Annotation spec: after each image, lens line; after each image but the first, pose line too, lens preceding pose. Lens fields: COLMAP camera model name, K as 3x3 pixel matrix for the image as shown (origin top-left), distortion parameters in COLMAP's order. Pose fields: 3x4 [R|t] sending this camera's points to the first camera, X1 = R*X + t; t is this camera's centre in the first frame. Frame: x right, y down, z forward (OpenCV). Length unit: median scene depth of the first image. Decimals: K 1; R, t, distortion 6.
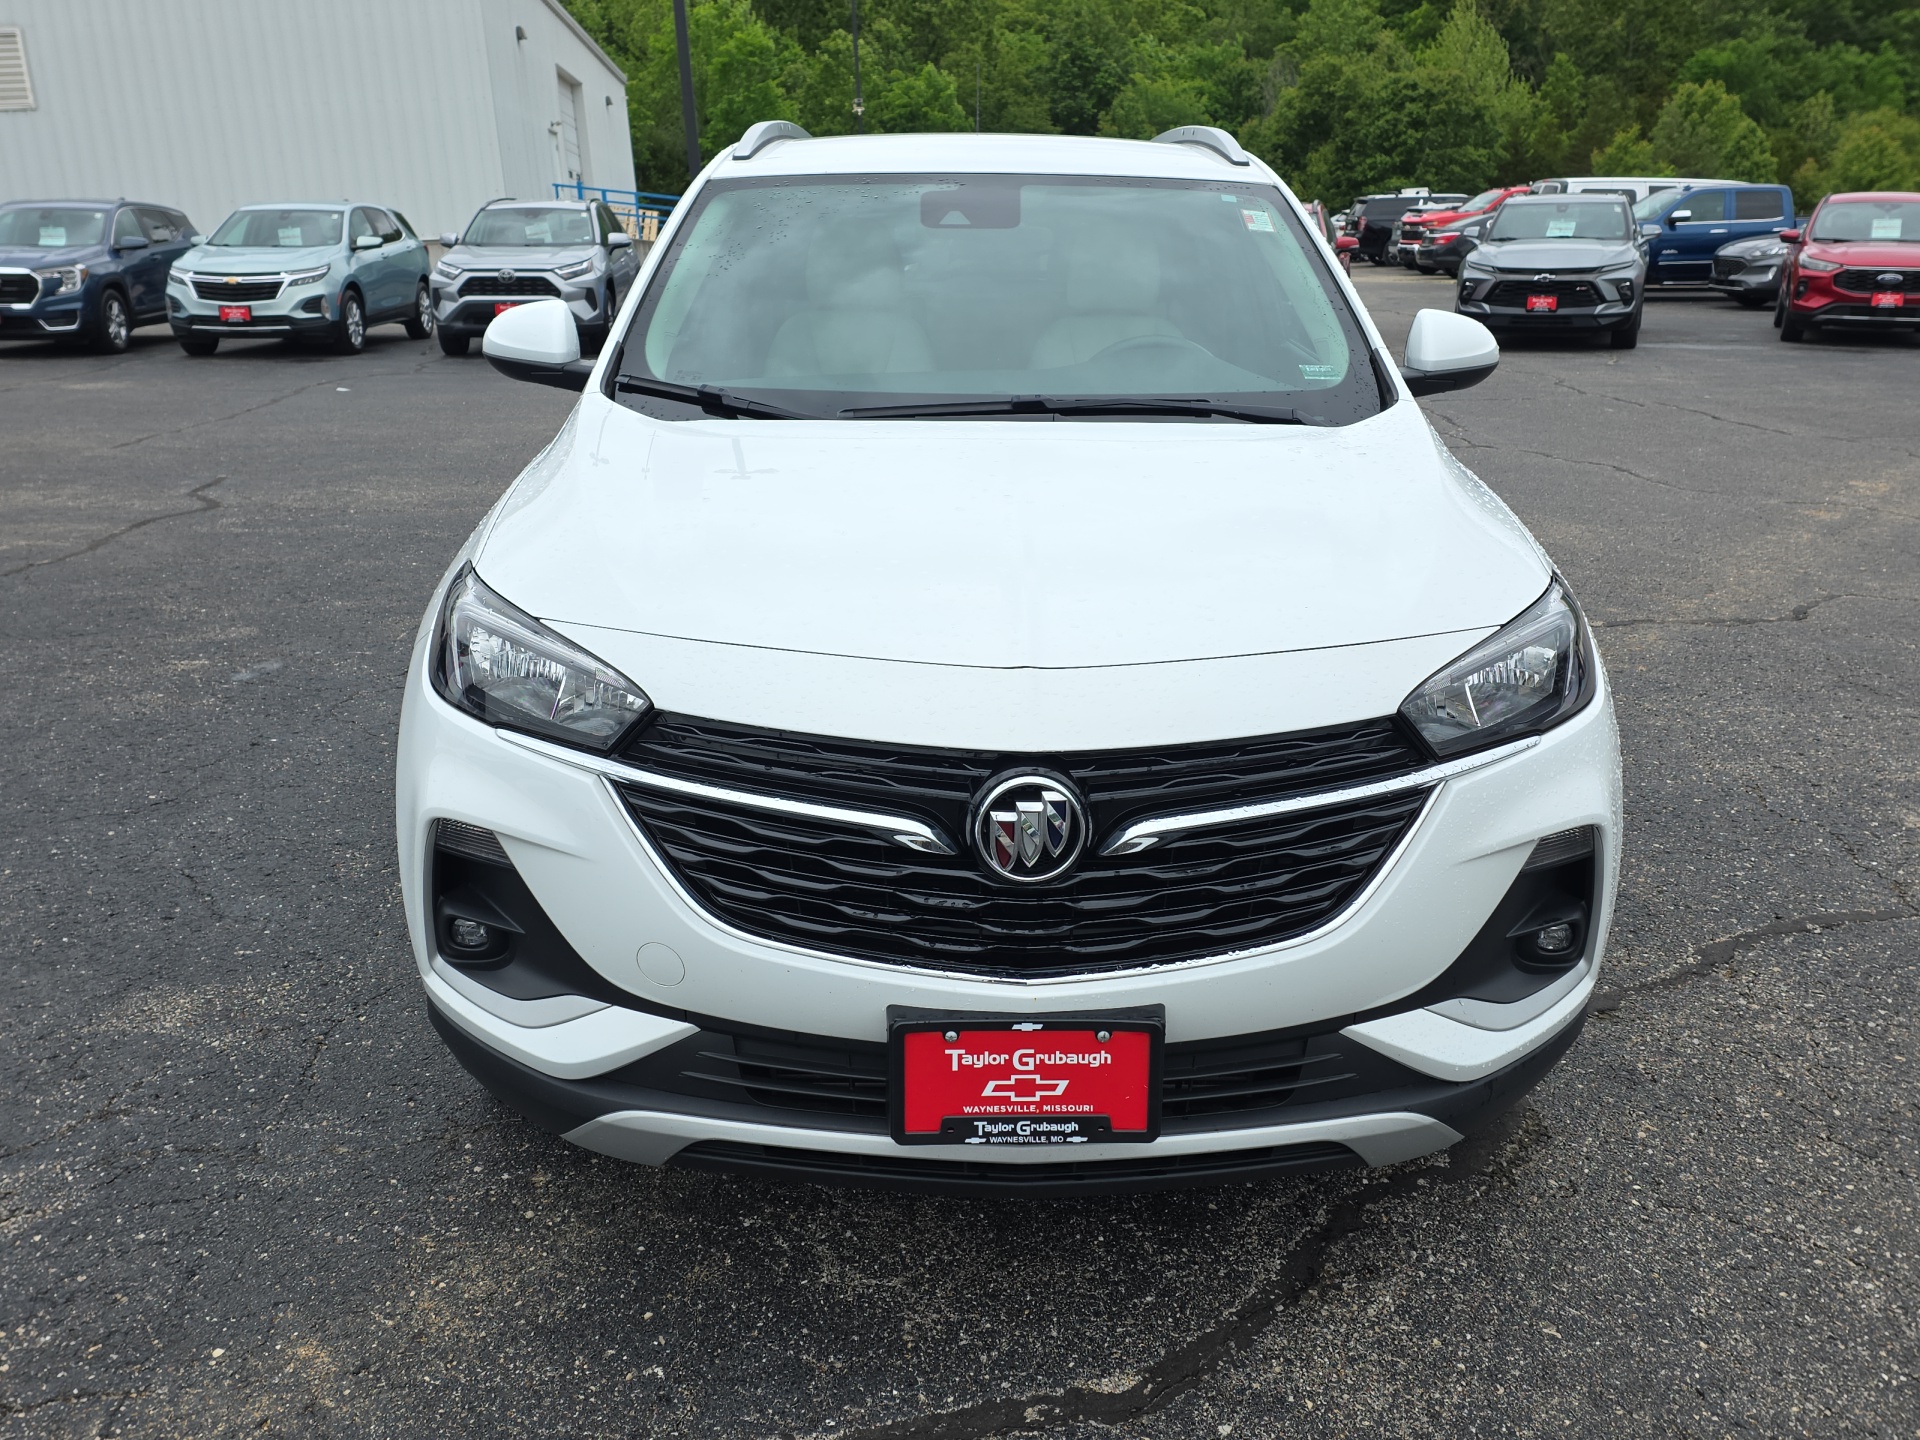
lens RADIAL K [[1590.8, 0, 968.7], [0, 1590.8, 690.9], [0, 0, 1]] dist [0.072487, -0.062188]
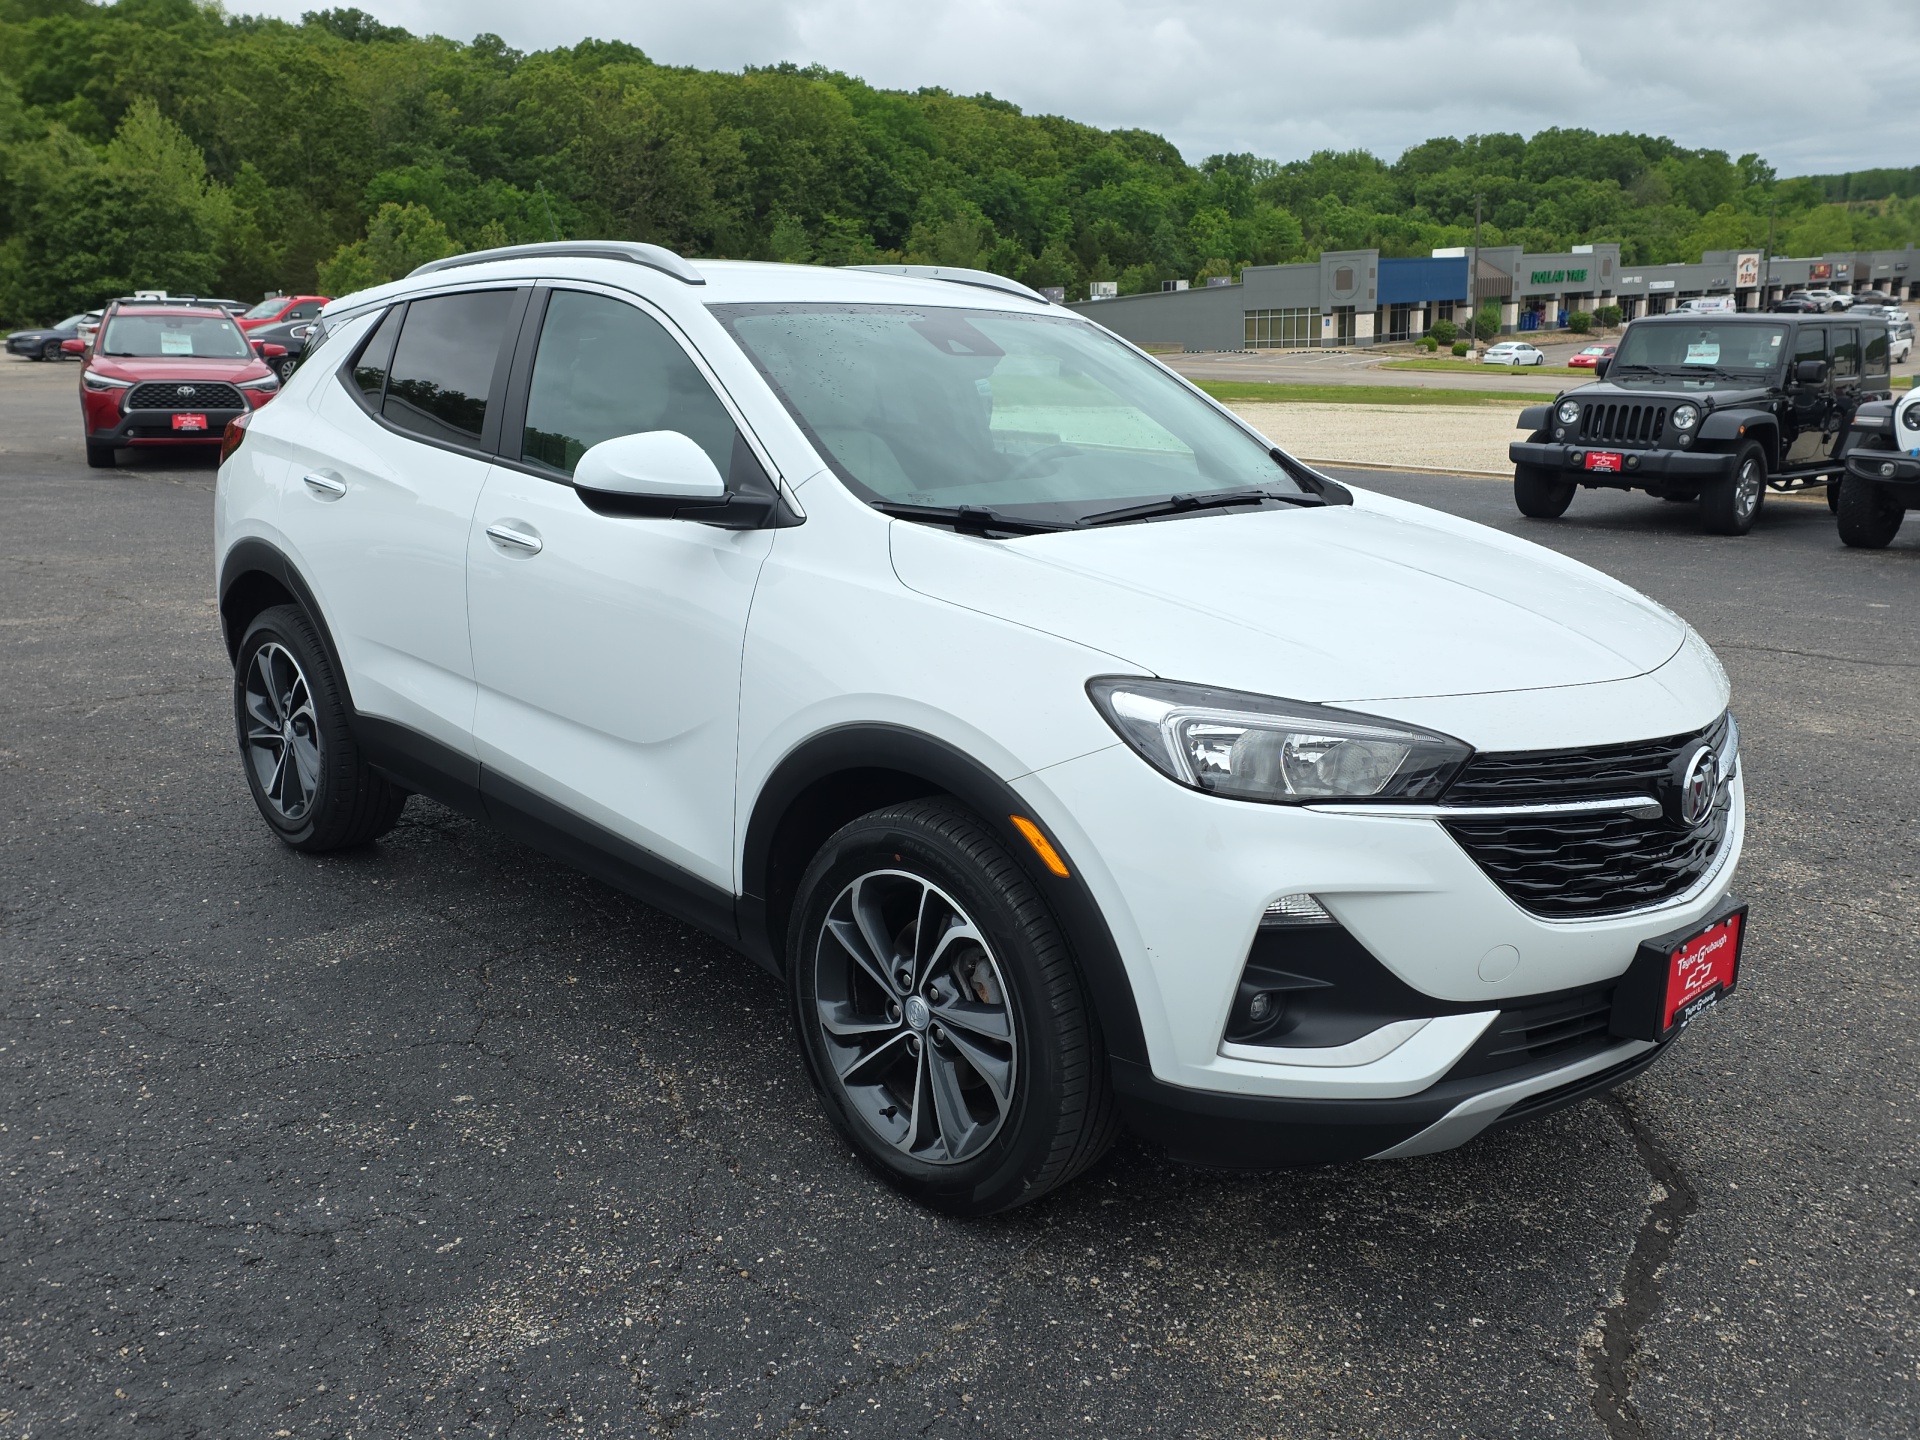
lens RADIAL K [[1590.8, 0, 968.7], [0, 1590.8, 690.9], [0, 0, 1]] dist [0.072487, -0.062188]
pose [[0.725135, -0.139226, 0.674386, -0.883845], [0.181194, 0.983413, 0.008194, -0.079083], [-0.664341, 0.116253, 0.738334, 0.239886]]
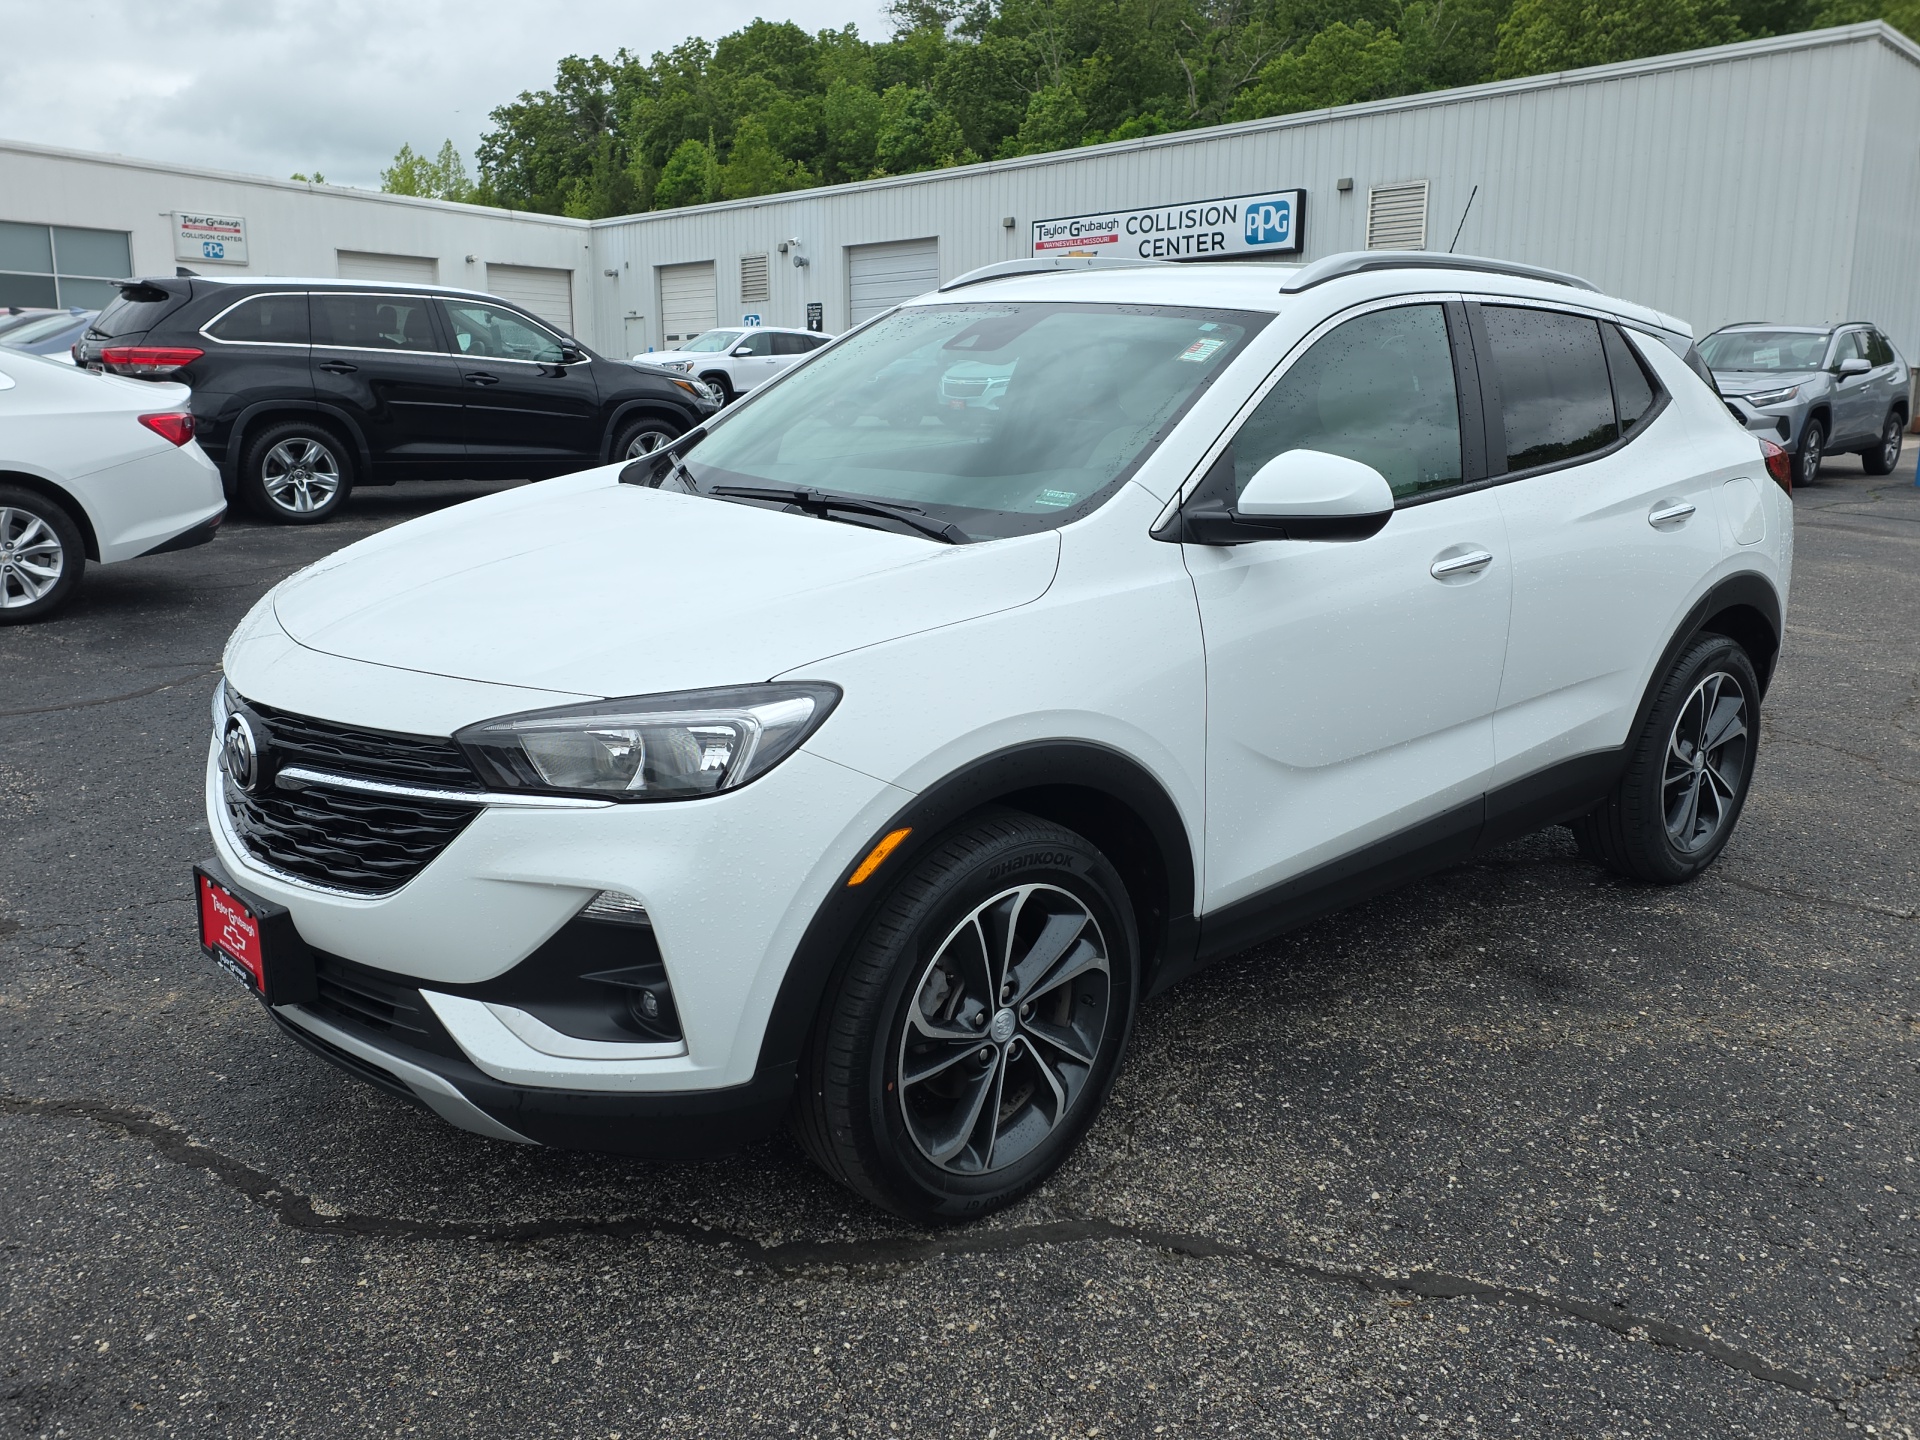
lens RADIAL K [[1590.8, 0, 968.7], [0, 1590.8, 690.9], [0, 0, 1]] dist [0.072487, -0.062188]
pose [[0.659493, 0.180894, -0.729621, 0.971058], [-0.232206, 0.972168, 0.031142, -0.103591], [0.714947, 0.148884, 0.683143, 0.306988]]
